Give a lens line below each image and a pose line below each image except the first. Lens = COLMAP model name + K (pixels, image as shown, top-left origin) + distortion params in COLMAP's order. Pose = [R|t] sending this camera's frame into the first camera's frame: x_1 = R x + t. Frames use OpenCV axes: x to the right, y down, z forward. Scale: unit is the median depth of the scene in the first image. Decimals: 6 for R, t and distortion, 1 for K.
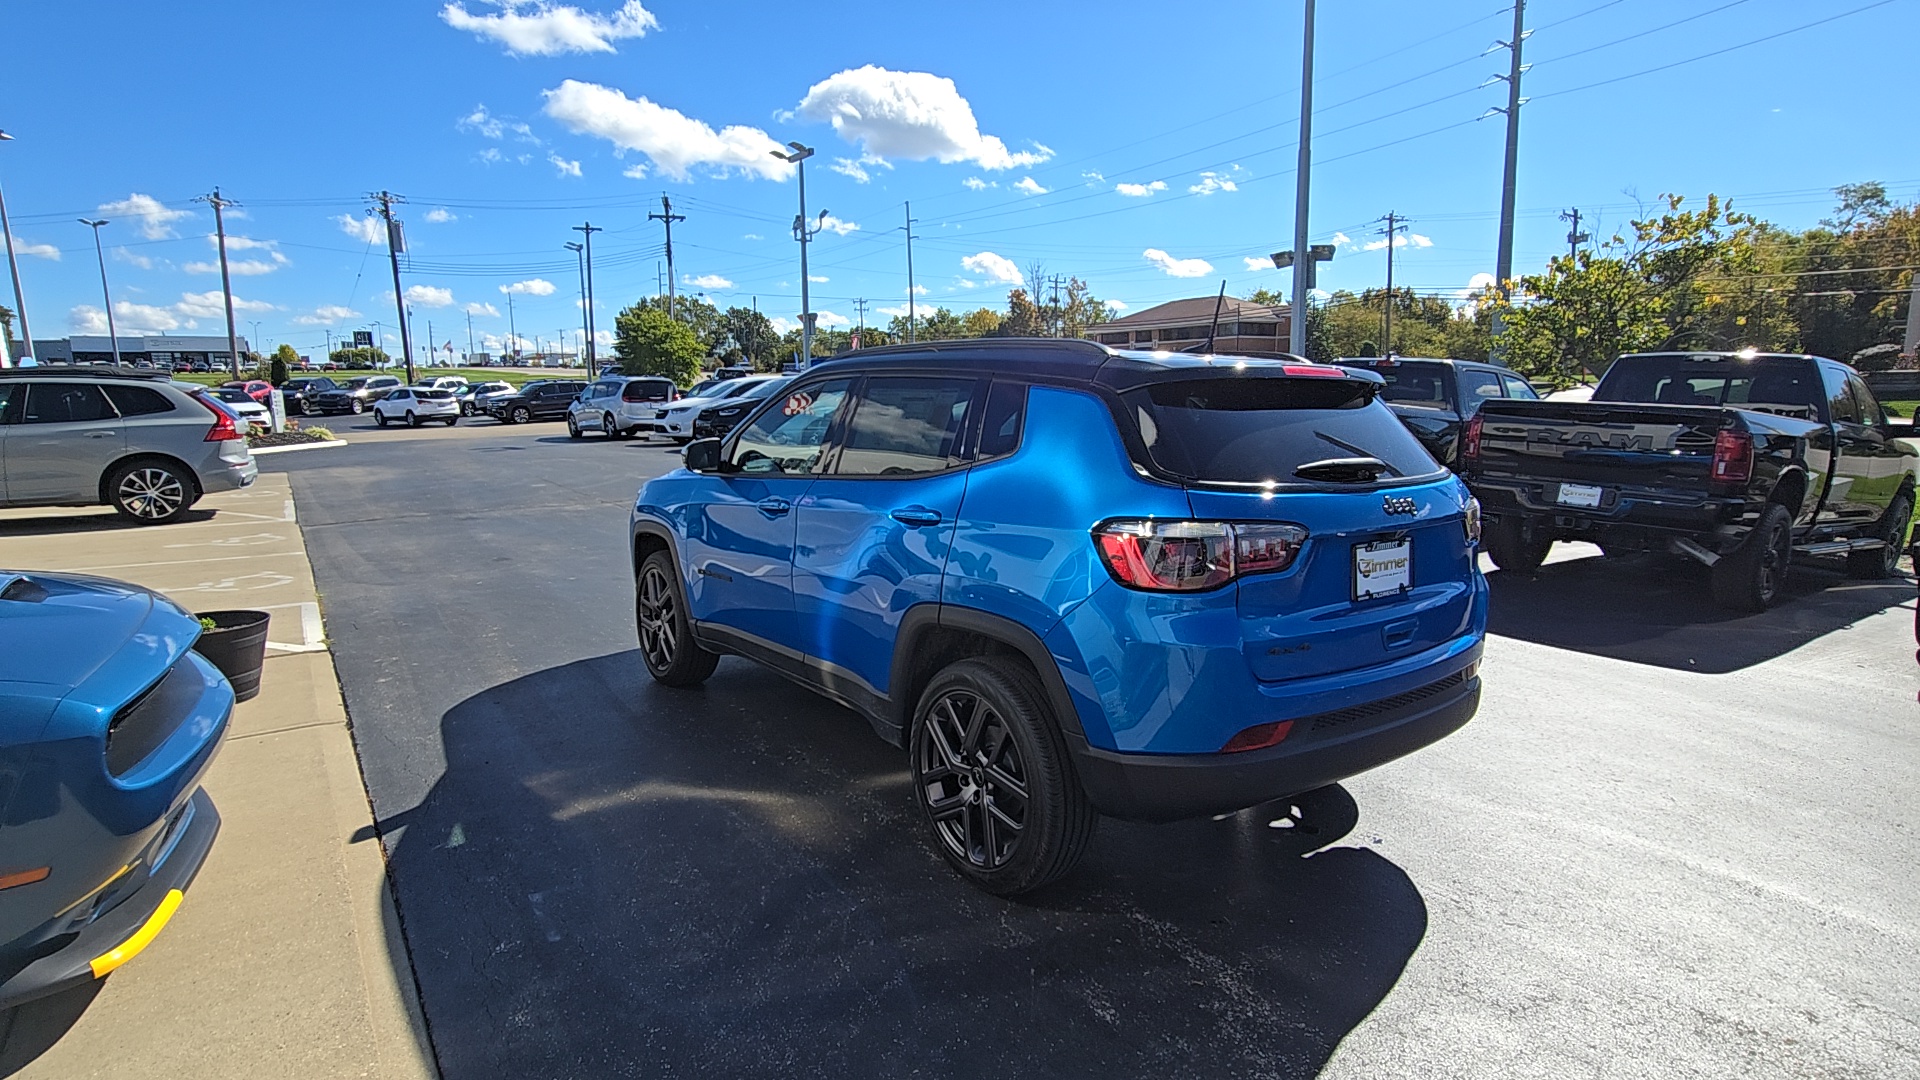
lens RADIAL K [[967.0, 0, 952.7], [0, 967.0, 554.6], [0, 0, 1]] dist [0.001012, -0.000836]
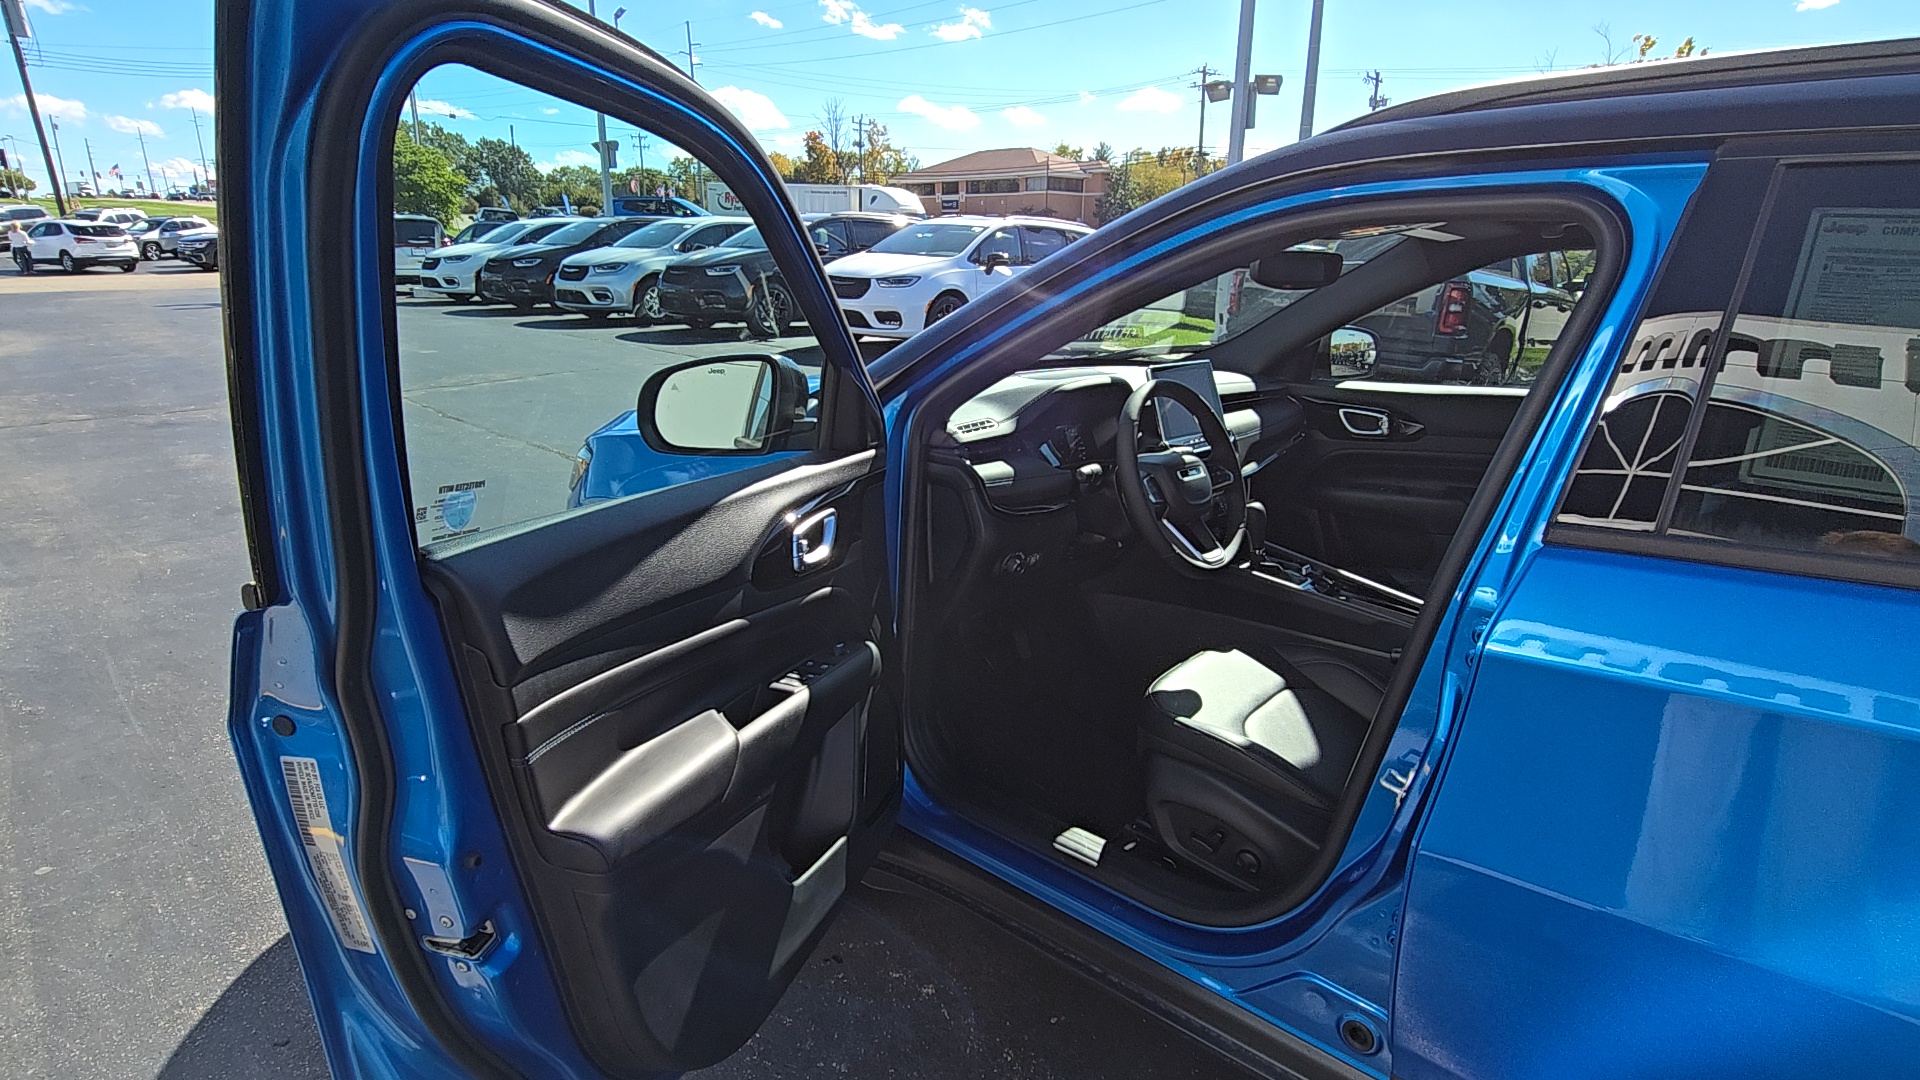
lens RADIAL K [[967.0, 0, 952.8], [0, 967.0, 543.7], [0, 0, 1]] dist [0.001012, -0.000836]
pose [[0.978042, -0.040019, 0.204530, -0.027507], [0.012762, 0.991049, 0.132887, -0.008897], [-0.208018, -0.127359, 0.969798, 0.058456]]
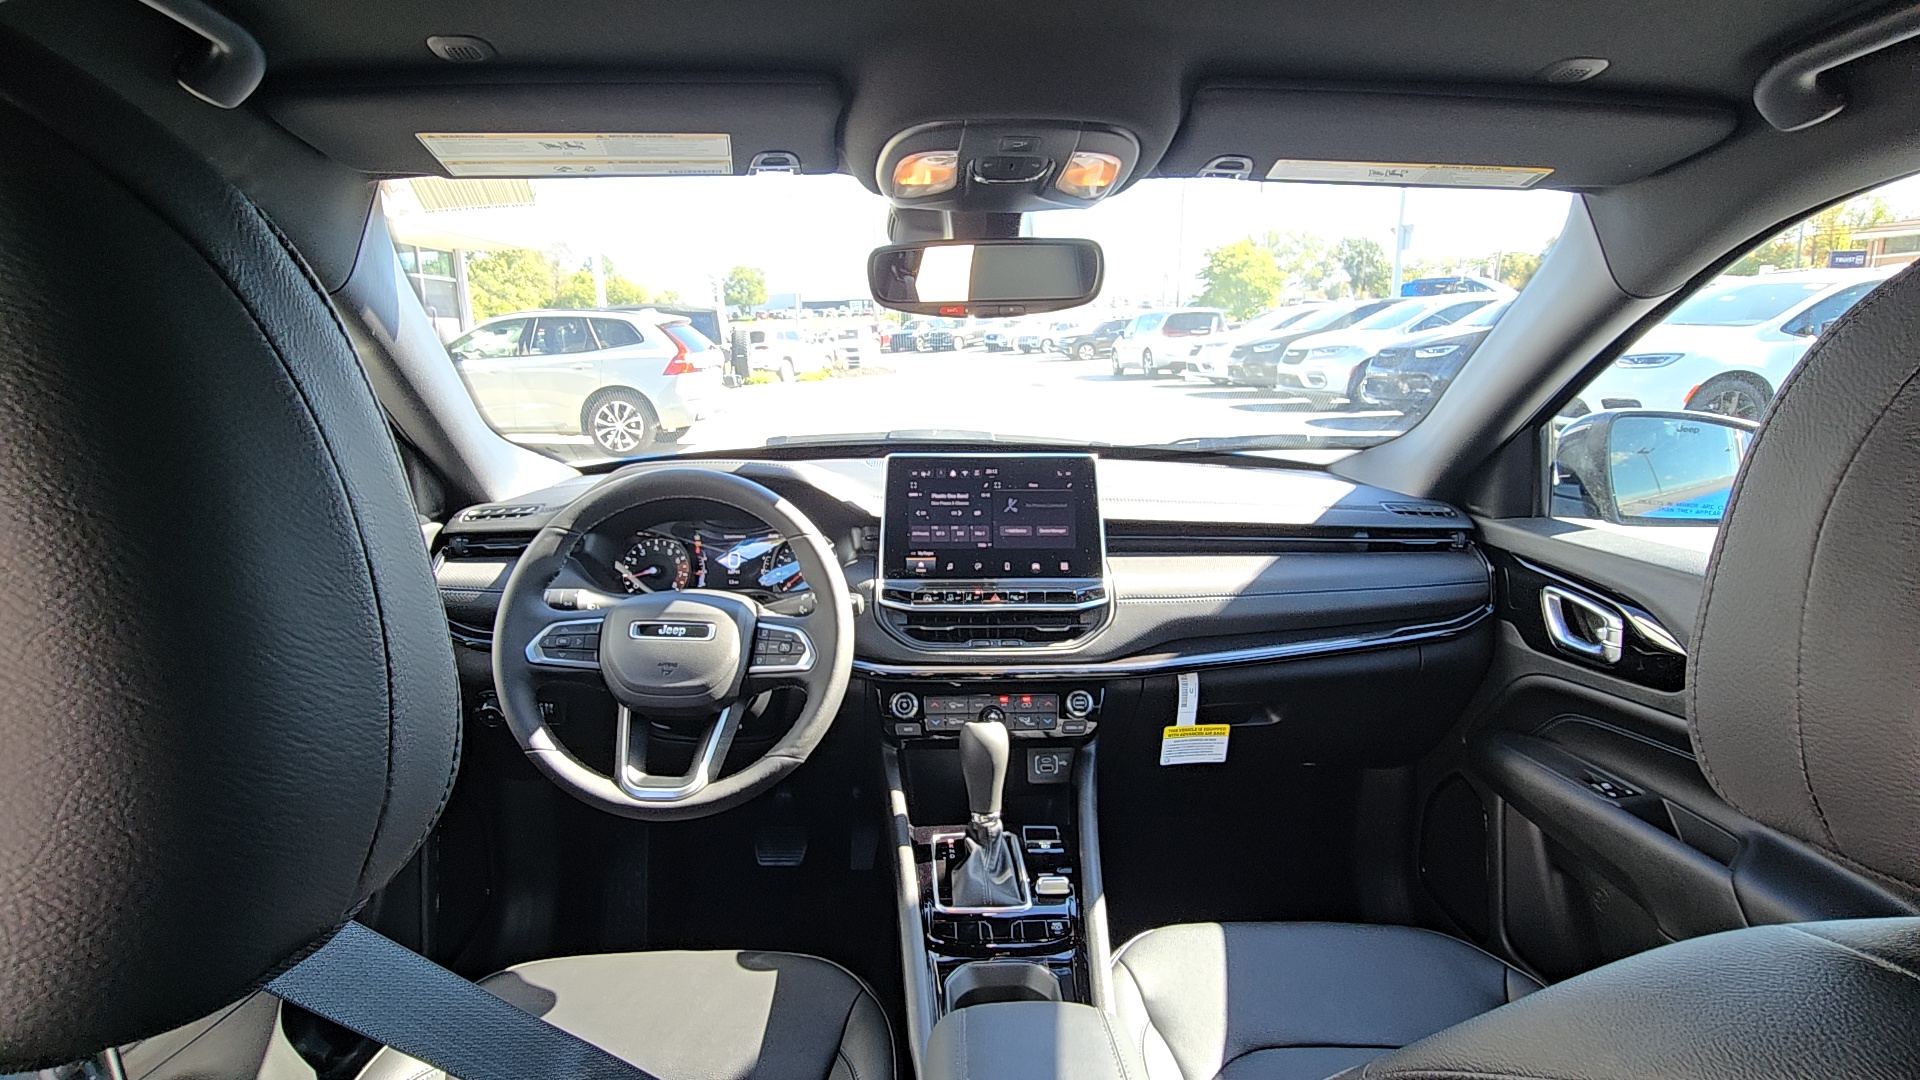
lens RADIAL K [[967.0, 0, 950.3], [0, 967.0, 545.2], [0, 0, 1]] dist [0.001012, -0.000836]
pose [[0.828172, 0.112795, -0.549006, 0.005748], [-0.083474, 0.993438, 0.078185, -0.010733], [0.554223, -0.018923, 0.832153, 0.078216]]
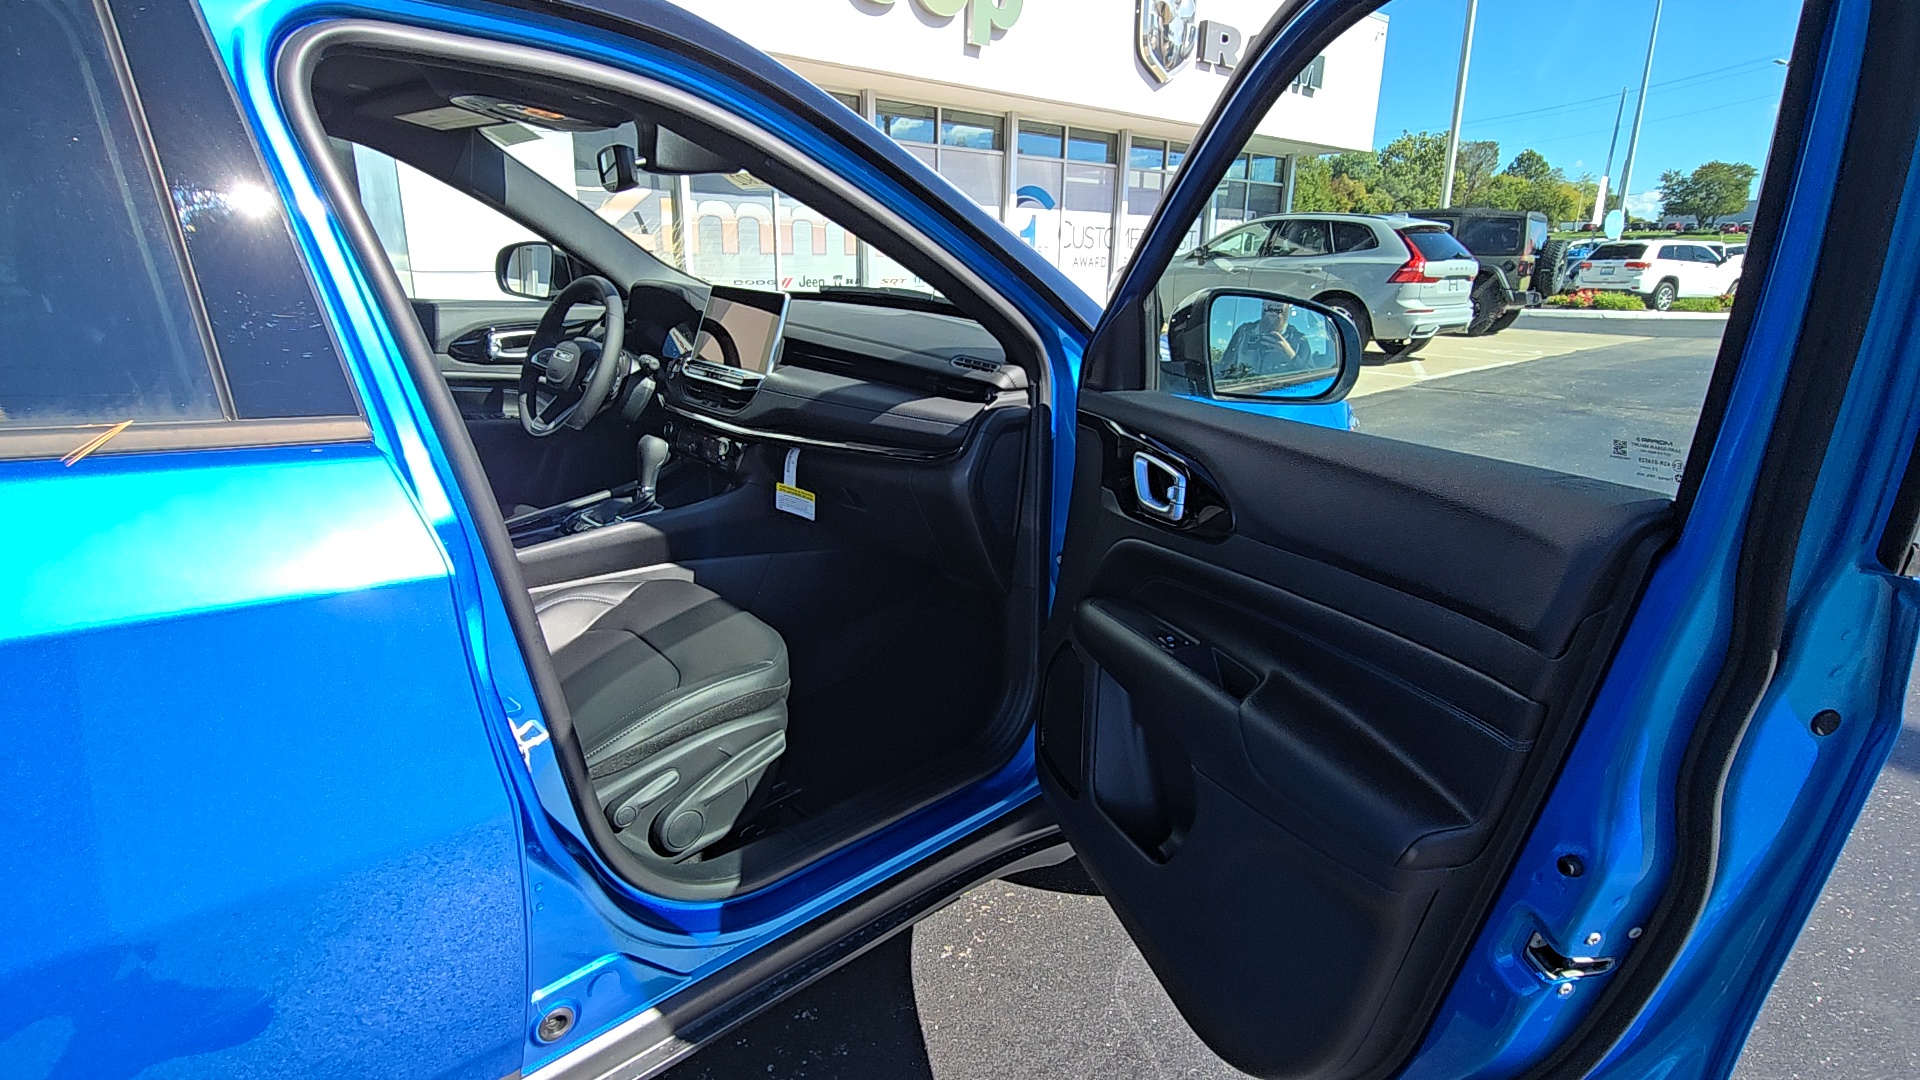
lens RADIAL K [[967.0, 0, 950.4], [0, 967.0, 547.0], [0, 0, 1]] dist [0.001012, -0.000836]
pose [[0.127617, 0.305766, -0.943515, 0.034037], [-0.184227, 0.942047, 0.280372, -0.013415], [0.974564, 0.138040, 0.176552, 0.101692]]
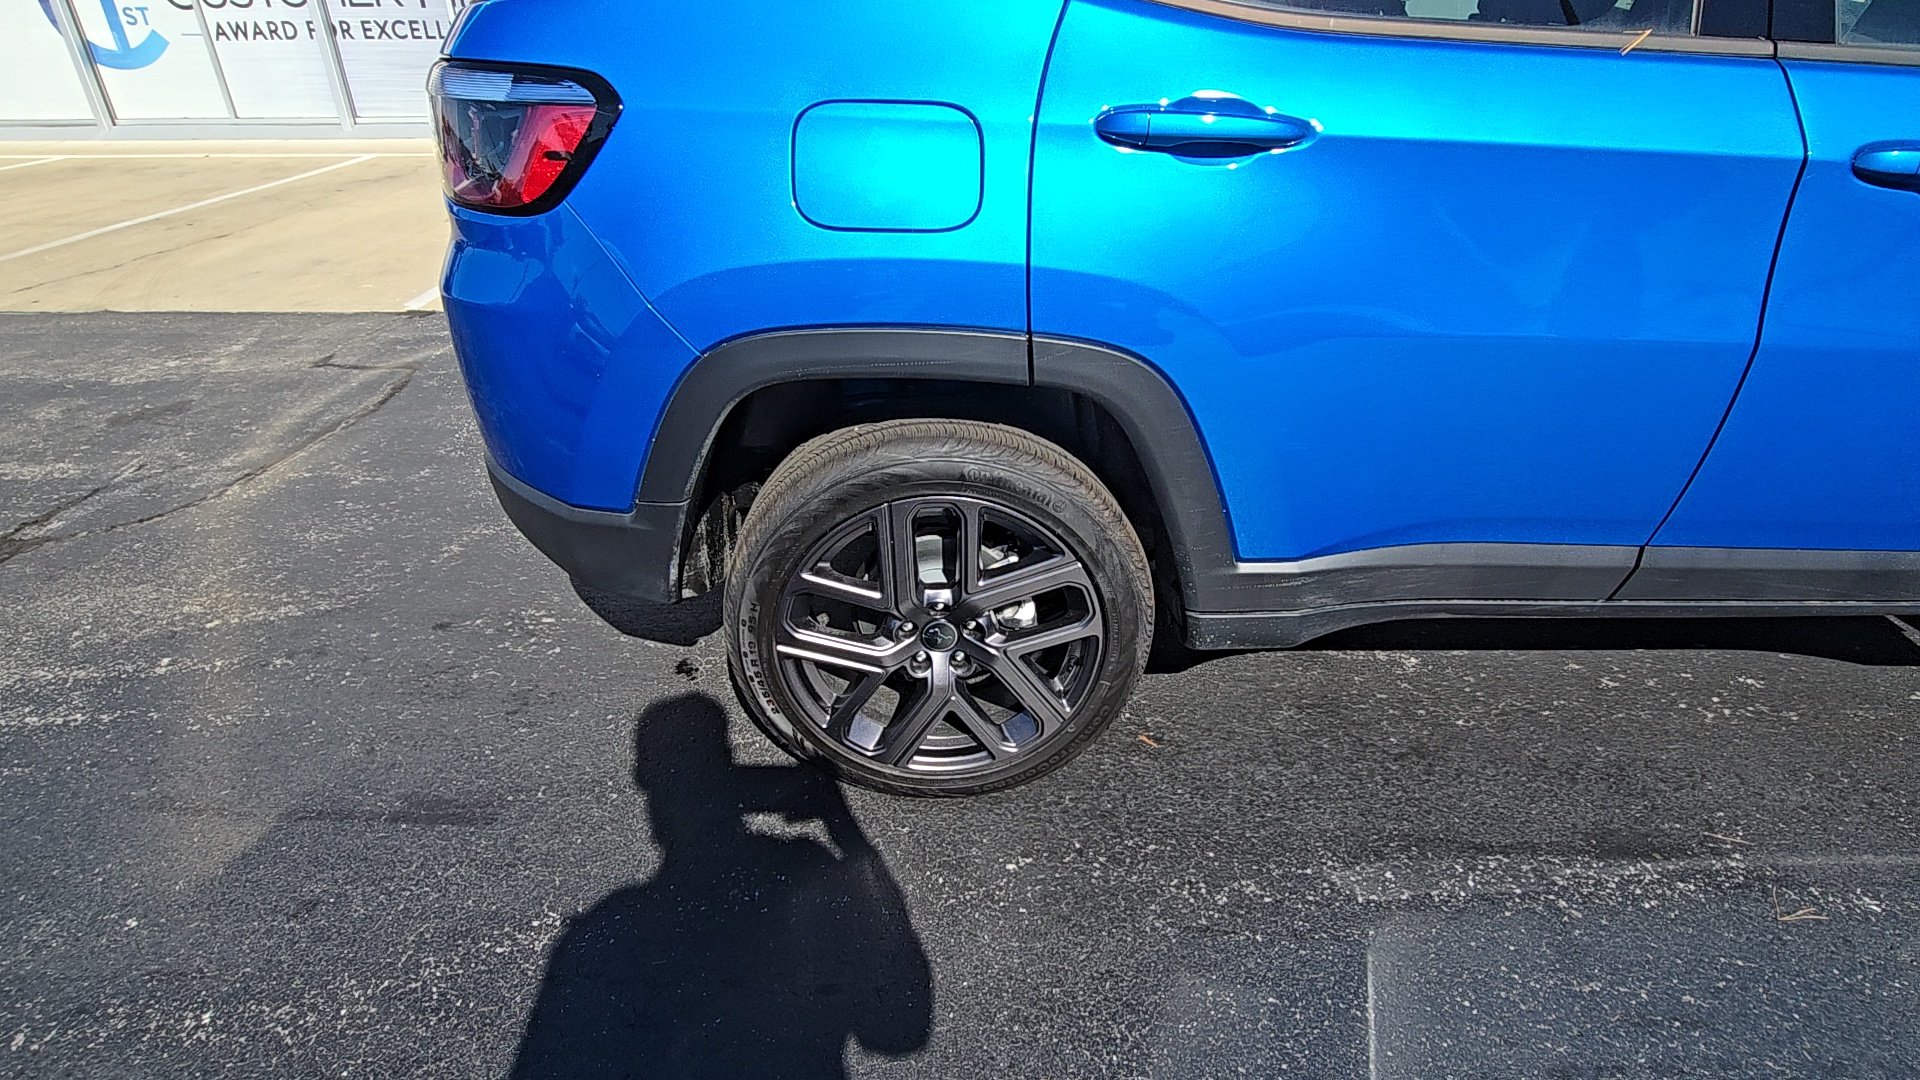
lens RADIAL K [[967.0, 0, 953.7], [0, 967.0, 546.2], [0, 0, 1]] dist [0.001012, -0.000836]
pose [[-0.587120, 0.399976, -0.703782, 0.051030], [-0.119354, 0.817129, 0.563963, -0.009827], [0.800653, 0.415113, -0.432014, 0.093655]]
